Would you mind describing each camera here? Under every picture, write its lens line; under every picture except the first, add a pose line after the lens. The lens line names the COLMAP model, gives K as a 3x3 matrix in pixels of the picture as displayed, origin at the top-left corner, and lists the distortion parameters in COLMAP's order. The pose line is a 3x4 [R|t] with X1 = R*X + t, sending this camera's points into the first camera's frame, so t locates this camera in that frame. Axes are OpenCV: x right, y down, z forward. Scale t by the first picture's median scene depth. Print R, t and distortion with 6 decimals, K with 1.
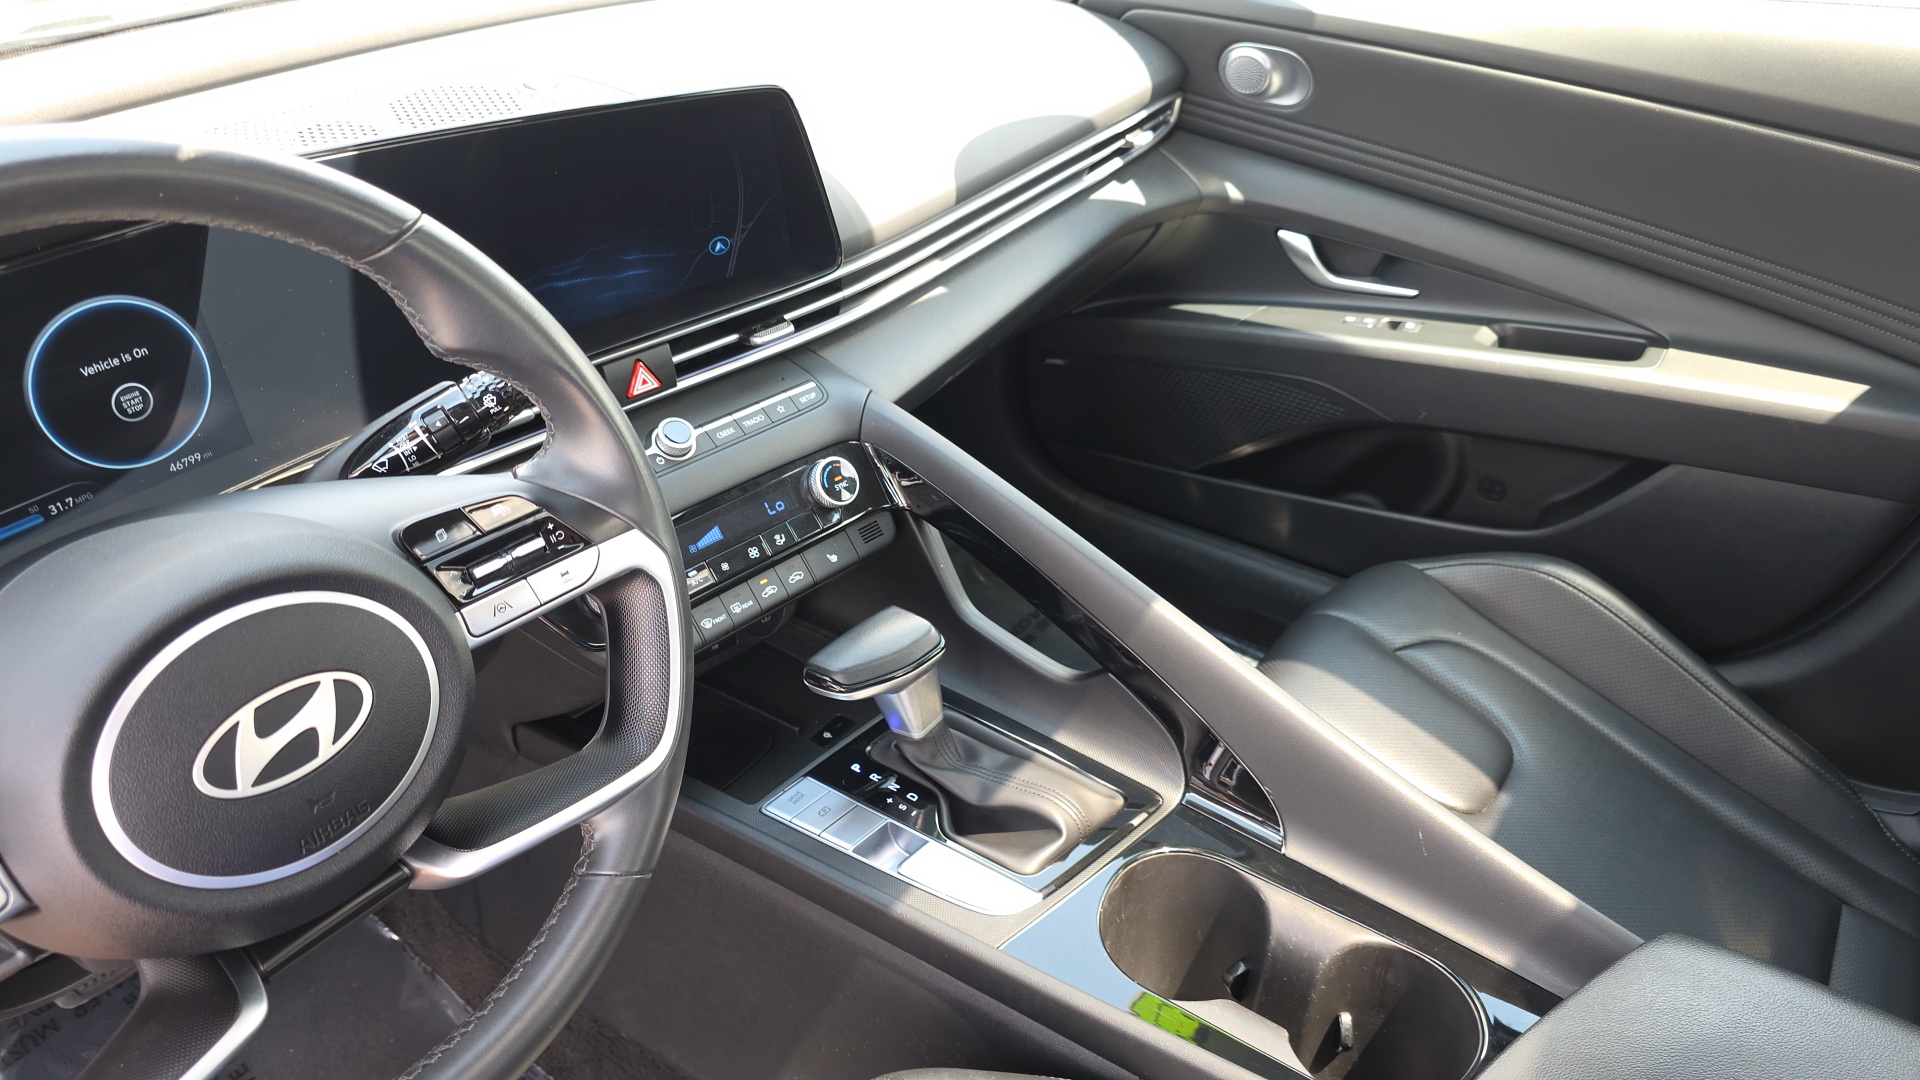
lens RADIAL K [[1308.3, 0, 938.4], [0, 1308.3, 541.1], [0, 0, 1]] dist [0.039333, -0.044599]
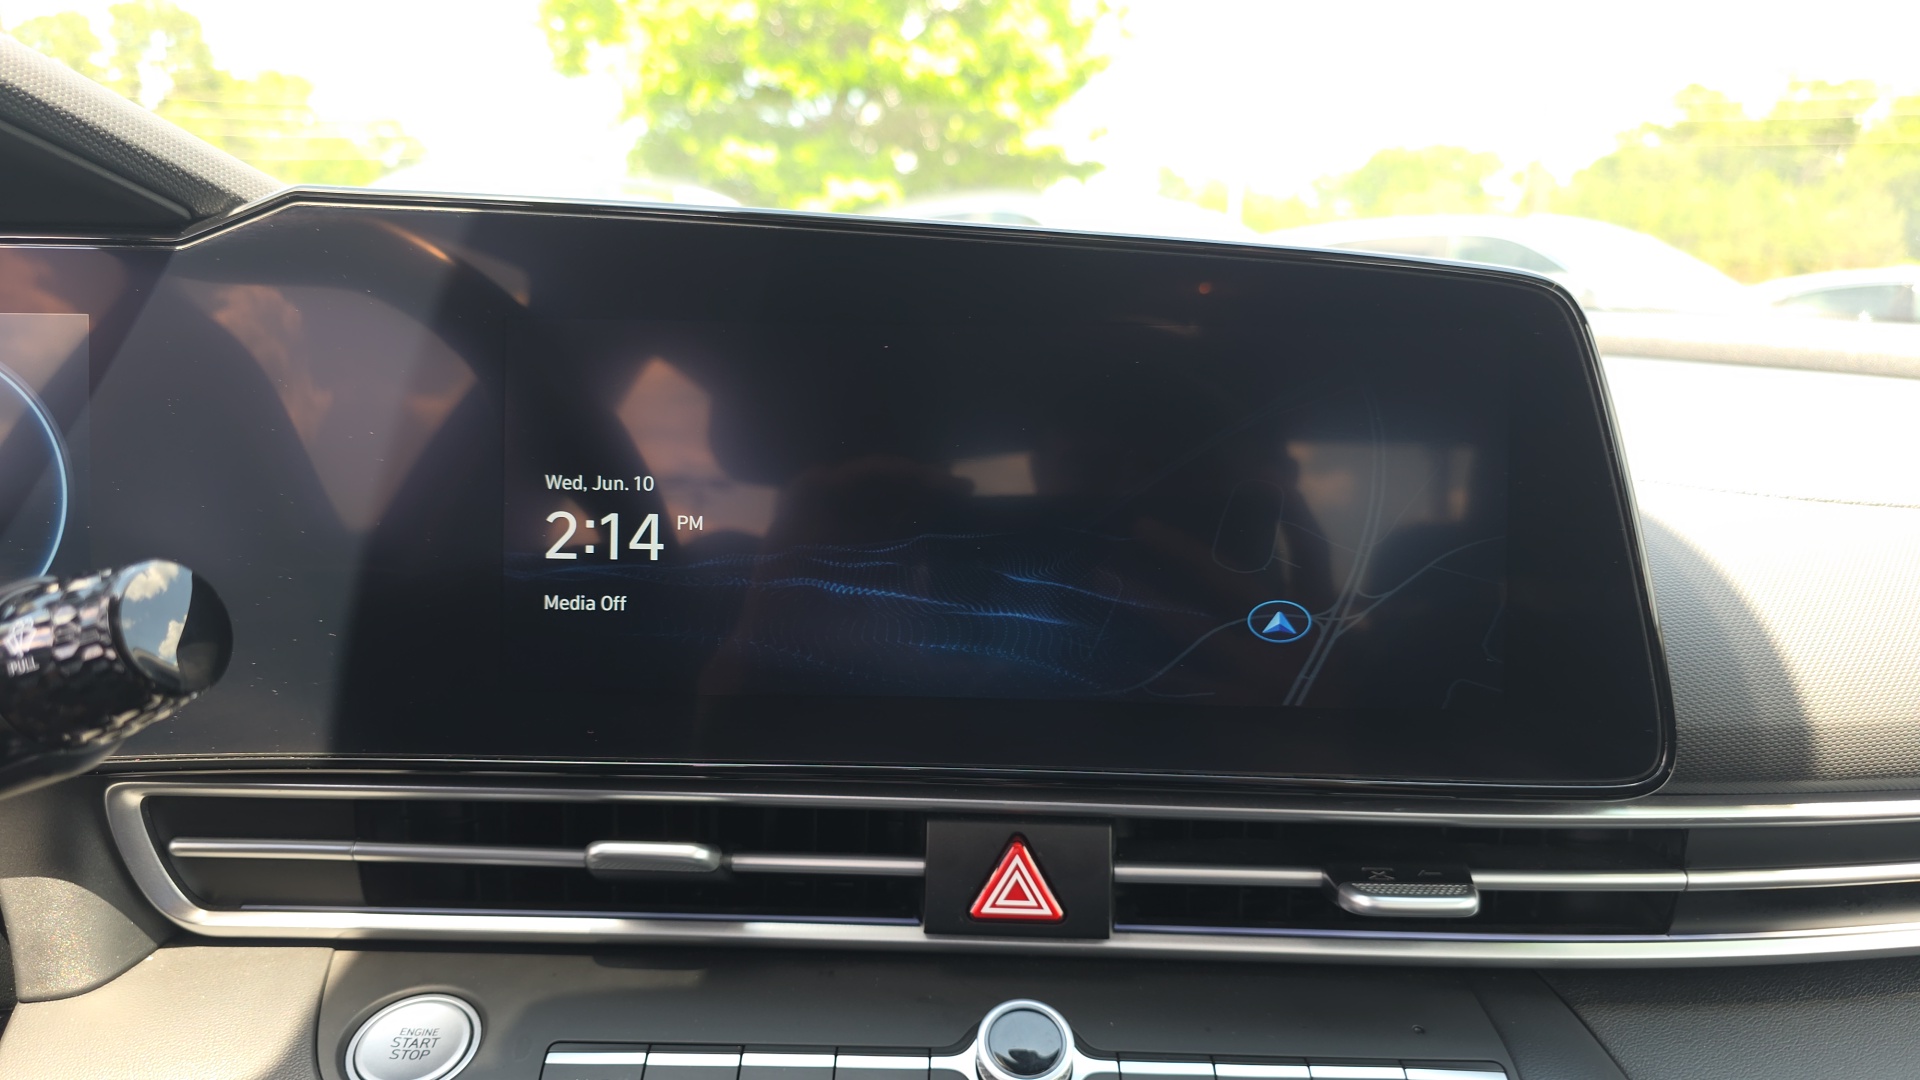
lens RADIAL K [[1341.7, 0, 942.9], [0, 1341.7, 538.9], [0, 0, 1]] dist [0.045947, -0.063238]
pose [[0.686226, 0.113536, -0.718473, 0.048408], [-0.412818, 0.874047, -0.256169, -0.094951], [0.598895, 0.472388, 0.646664, 0.624279]]
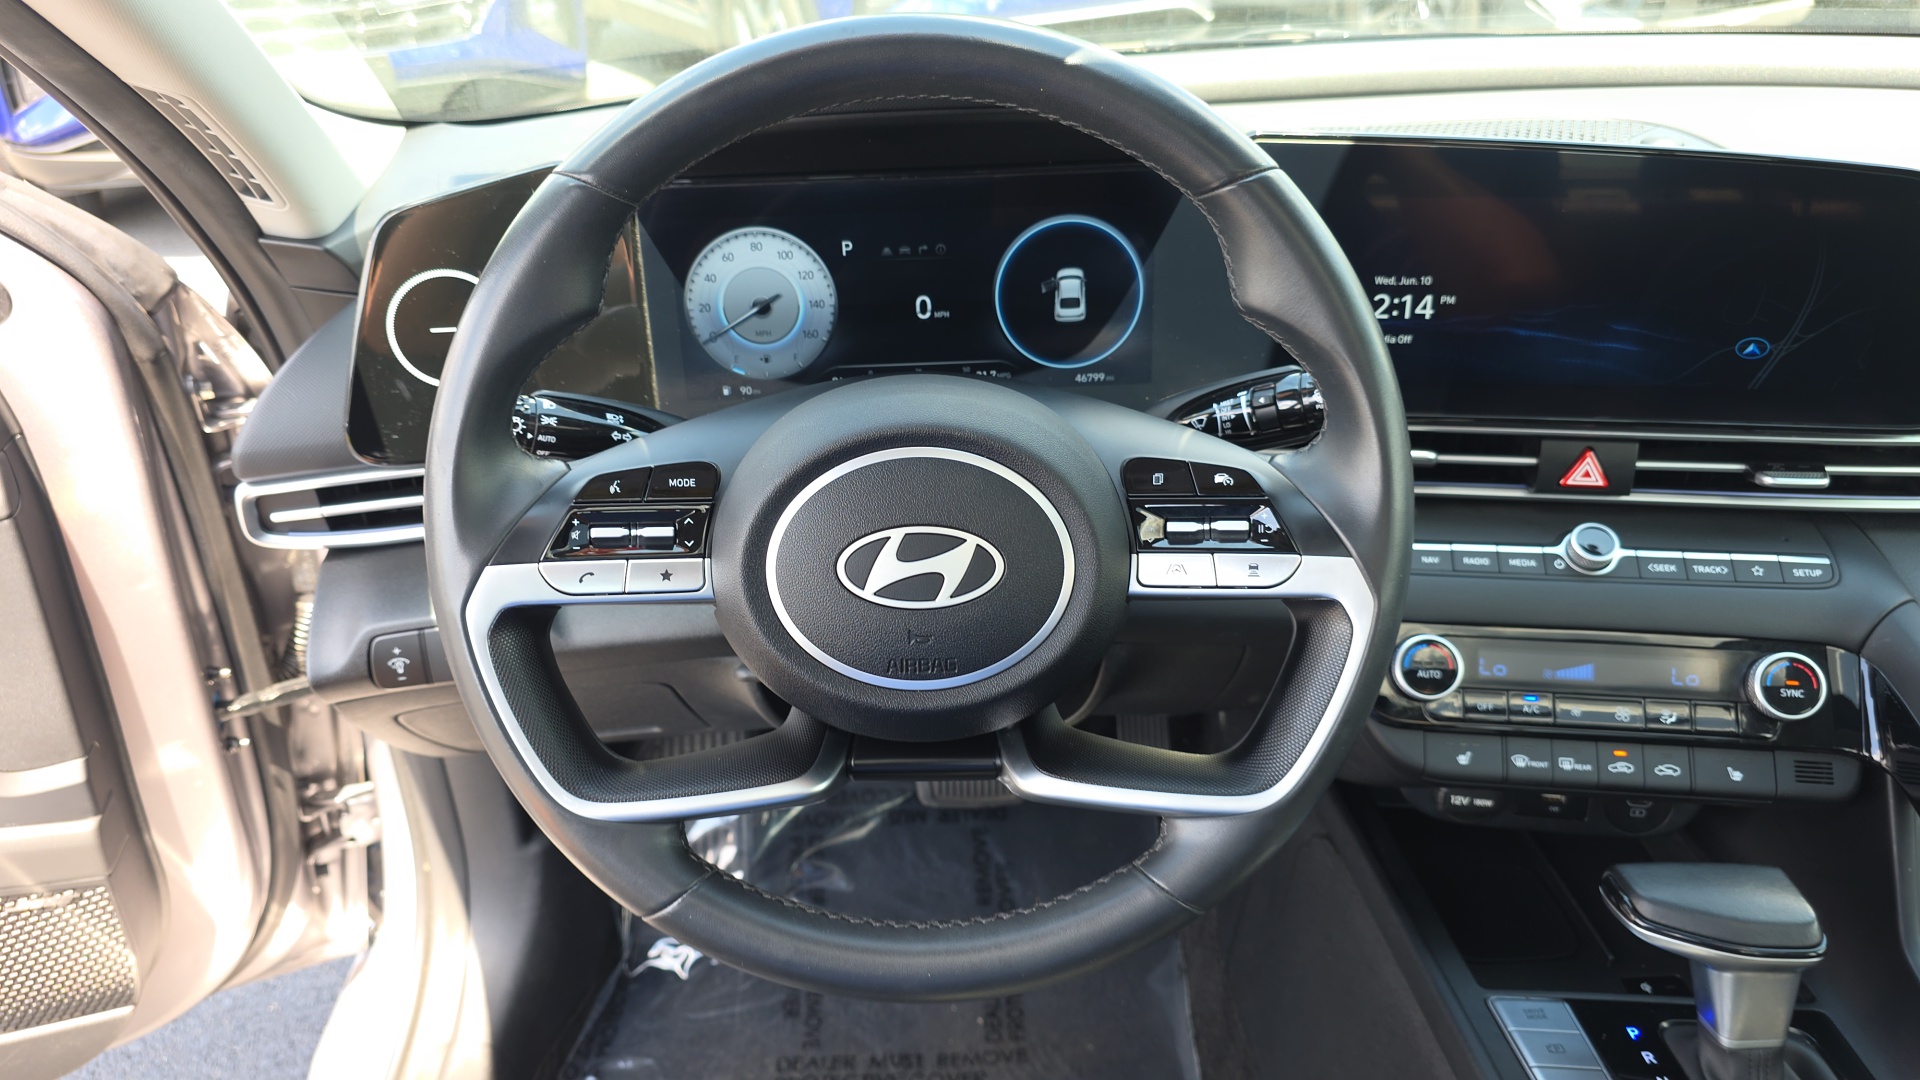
lens RADIAL K [[1326.8, 0, 947.7], [0, 1326.8, 535.9], [0, 0, 1]] dist [0.072965, -0.107440]
pose [[0.602544, 0.354726, -0.714920, 0.152334], [-0.416120, 0.904030, 0.097847, 0.001718], [0.681018, 0.238535, 0.692326, 0.120684]]
